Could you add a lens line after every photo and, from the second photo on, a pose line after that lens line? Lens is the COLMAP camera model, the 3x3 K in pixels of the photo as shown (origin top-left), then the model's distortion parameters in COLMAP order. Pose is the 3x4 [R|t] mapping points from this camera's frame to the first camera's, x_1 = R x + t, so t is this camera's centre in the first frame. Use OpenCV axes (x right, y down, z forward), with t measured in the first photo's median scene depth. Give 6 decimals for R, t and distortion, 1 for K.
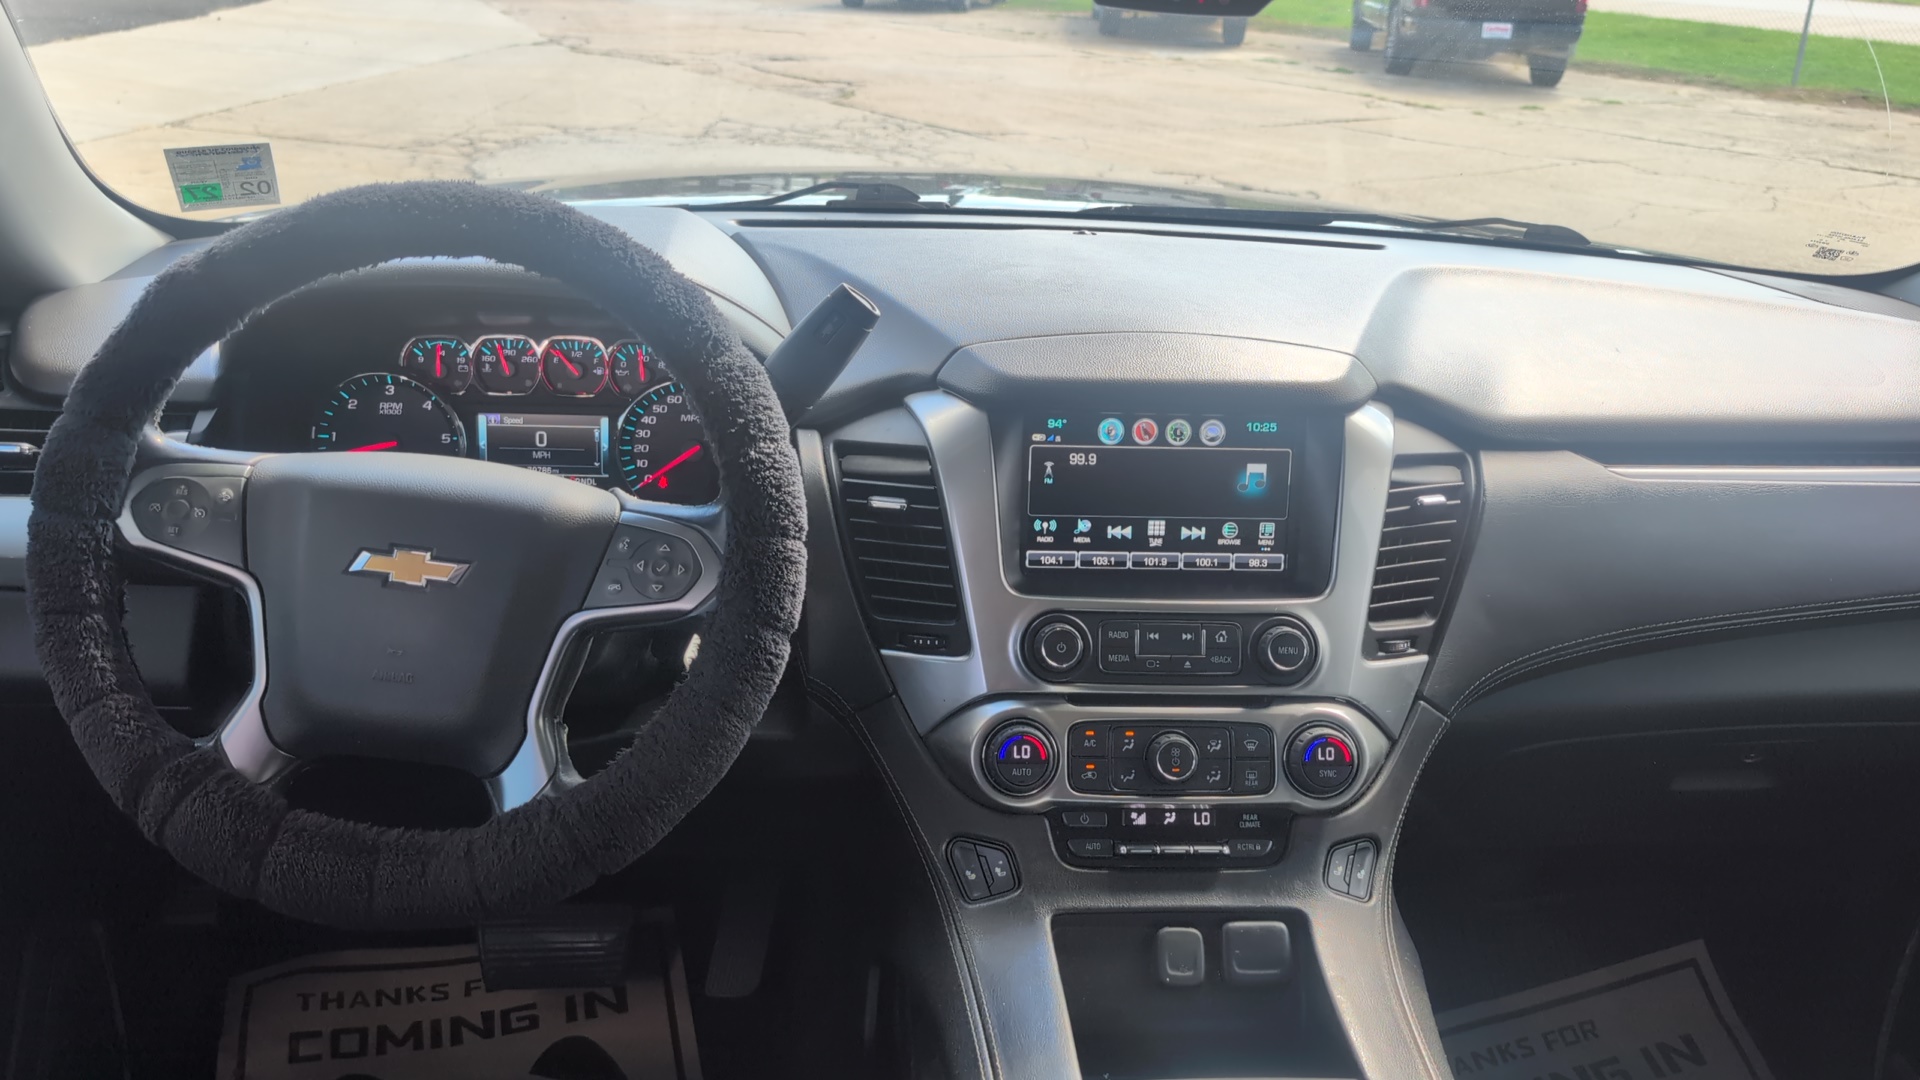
lens RADIAL K [[1556.5, 0, 995.2], [0, 1556.5, 565.5], [0, 0, 1]] dist [0.000368, -0.061902]
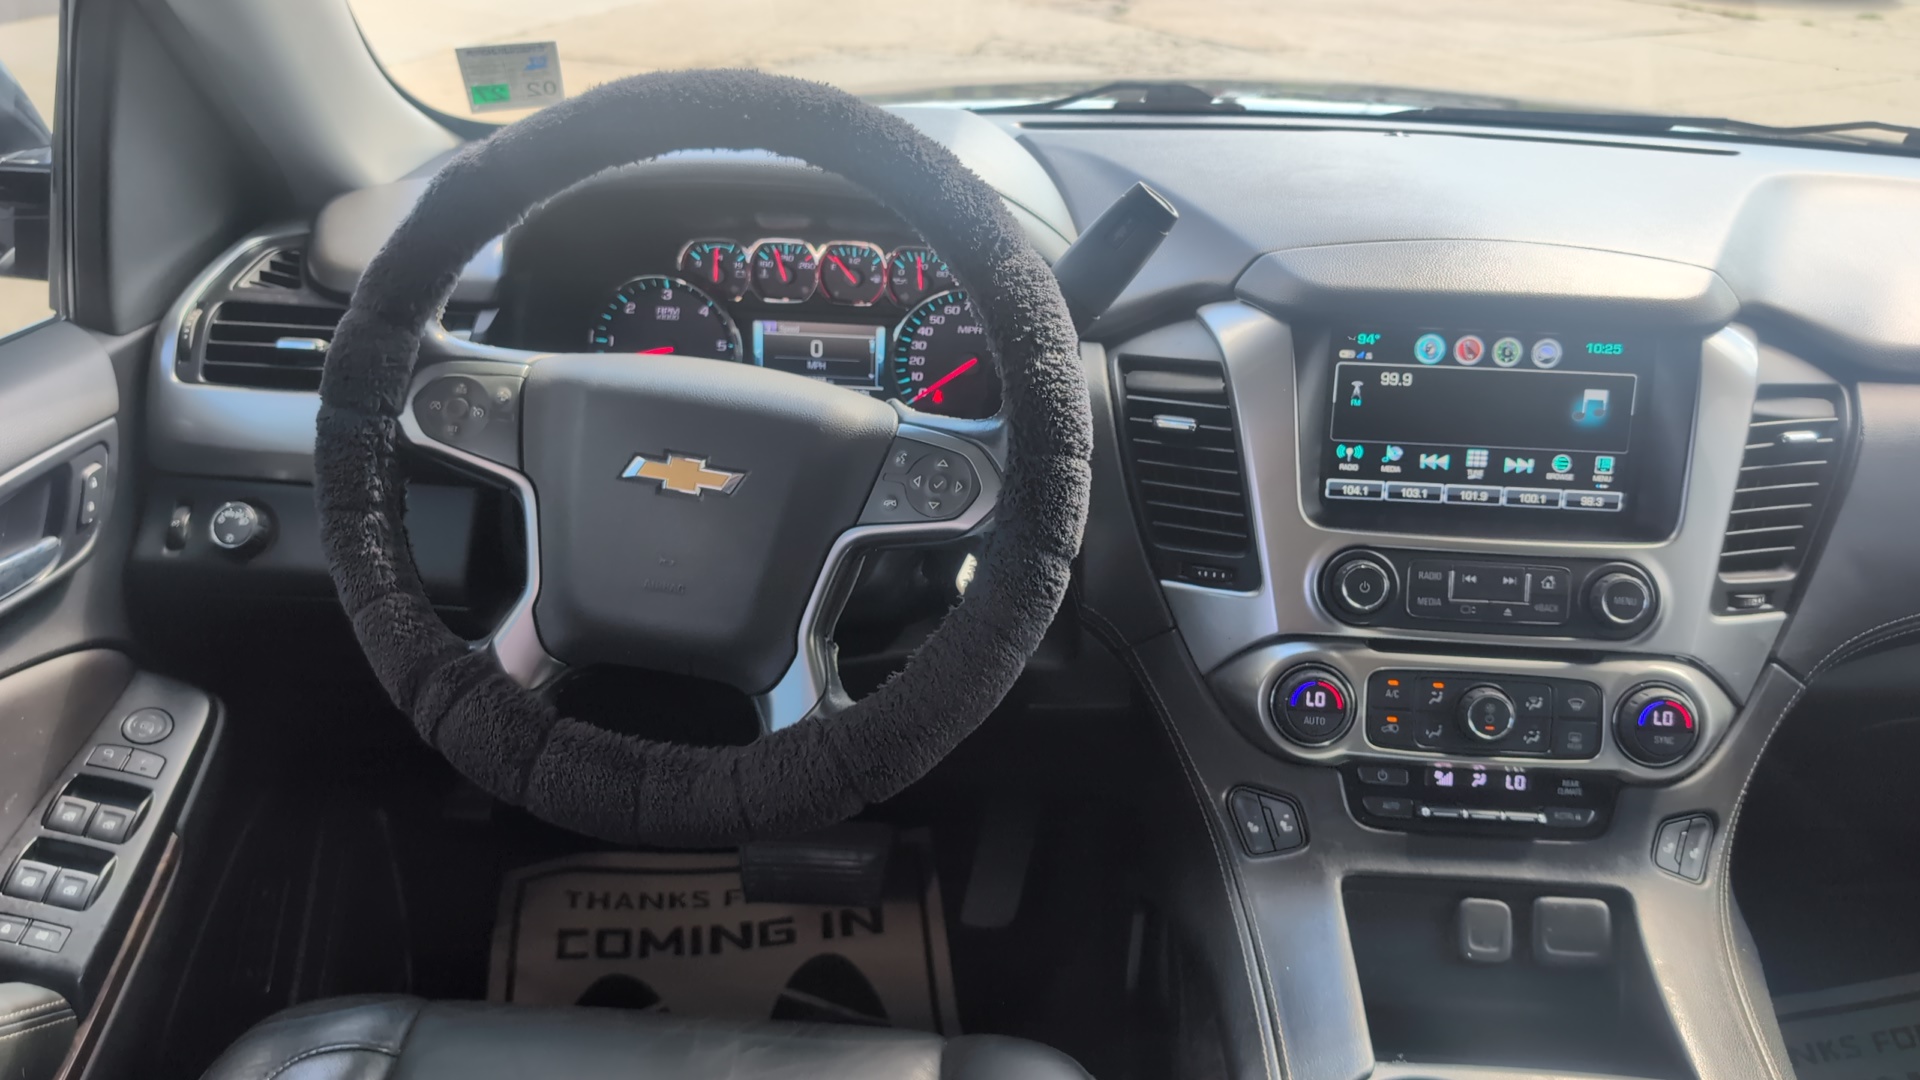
lens RADIAL K [[1568.1, 0, 1001.1], [0, 1568.1, 575.9], [0, 0, 1]] dist [0.091225, -0.392848]
pose [[0.986477, 0.042371, -0.158327, -0.021303], [-0.034049, 0.997911, 0.054909, 0.003069], [0.160322, -0.048775, 0.985859, 0.056335]]
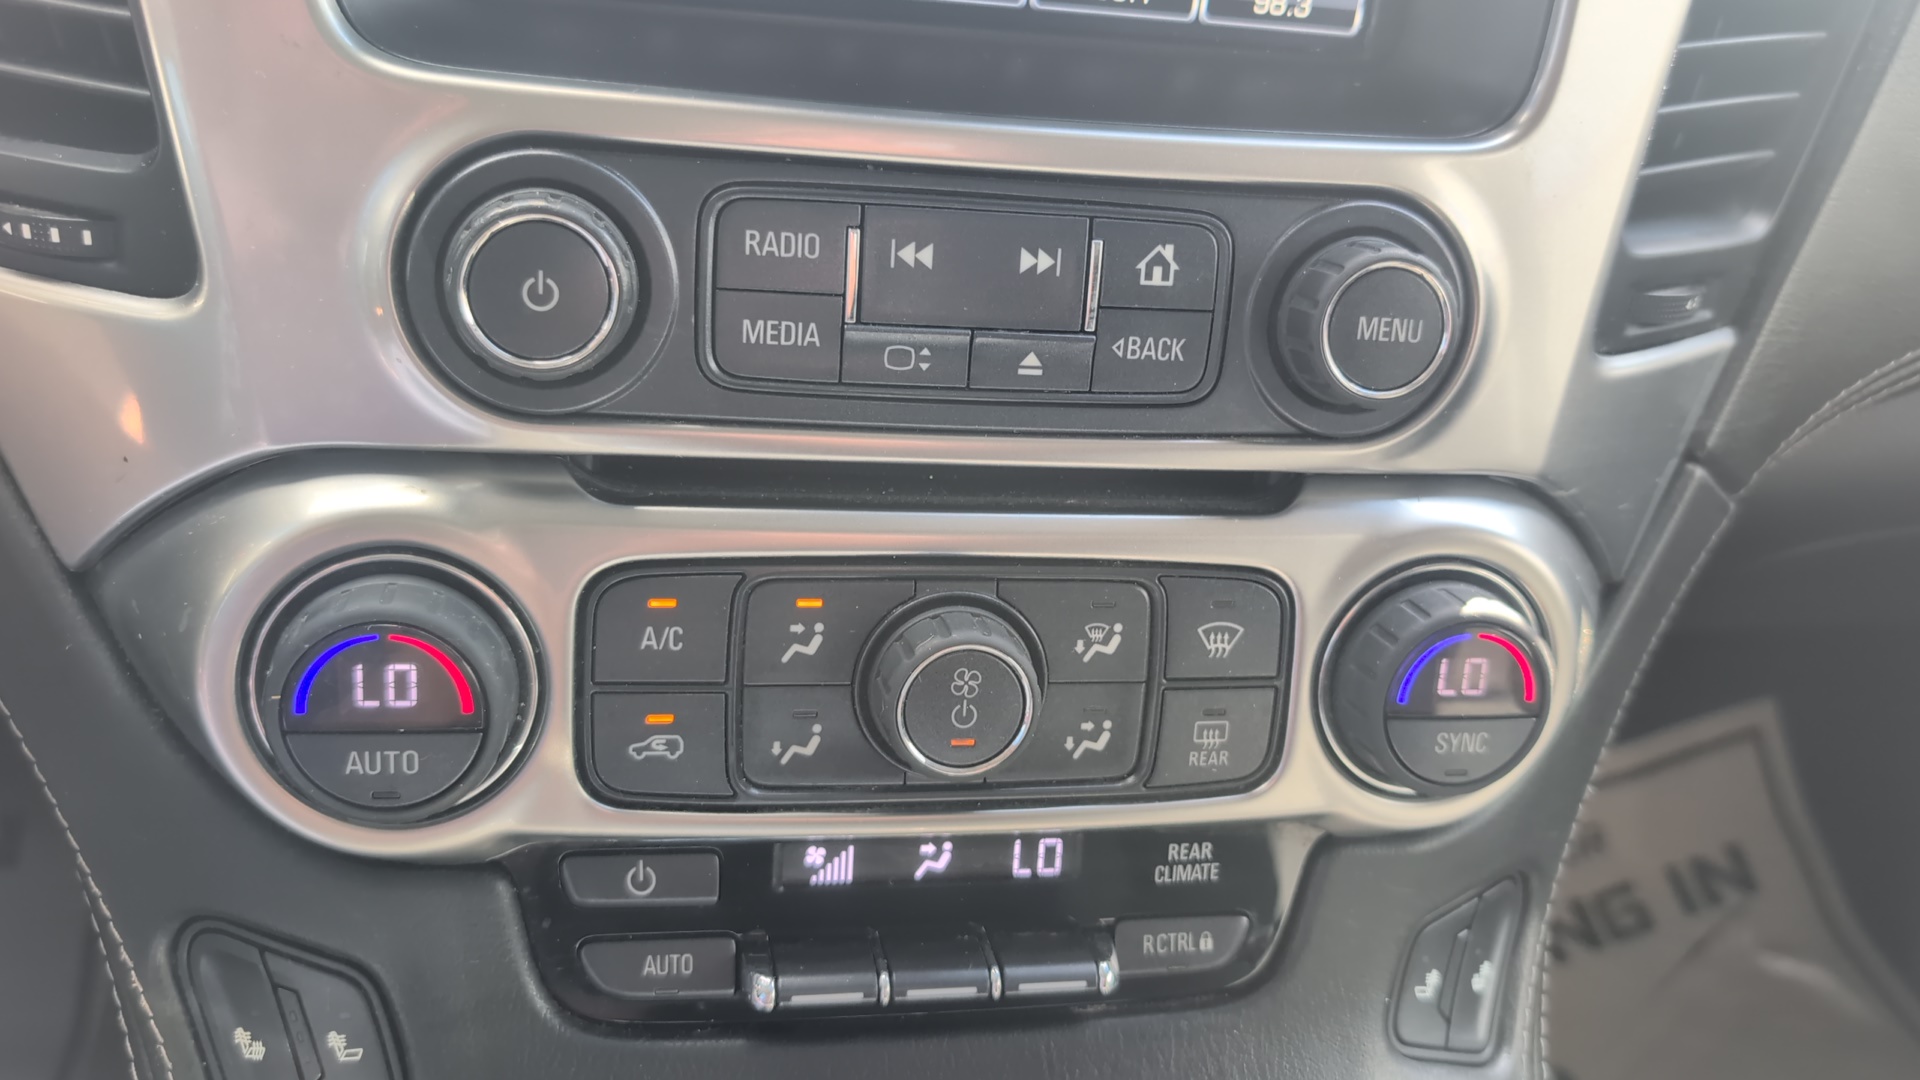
lens RADIAL K [[1517.2, 0, 917.9], [0, 1517.2, 540.8], [0, 0, 1]] dist [0.002271, 0.001144]
pose [[0.996775, 0.036305, 0.071567, 0.083880], [-0.056026, 0.953323, 0.296709, 0.014262], [-0.057454, -0.299762, 0.952283, 0.721140]]
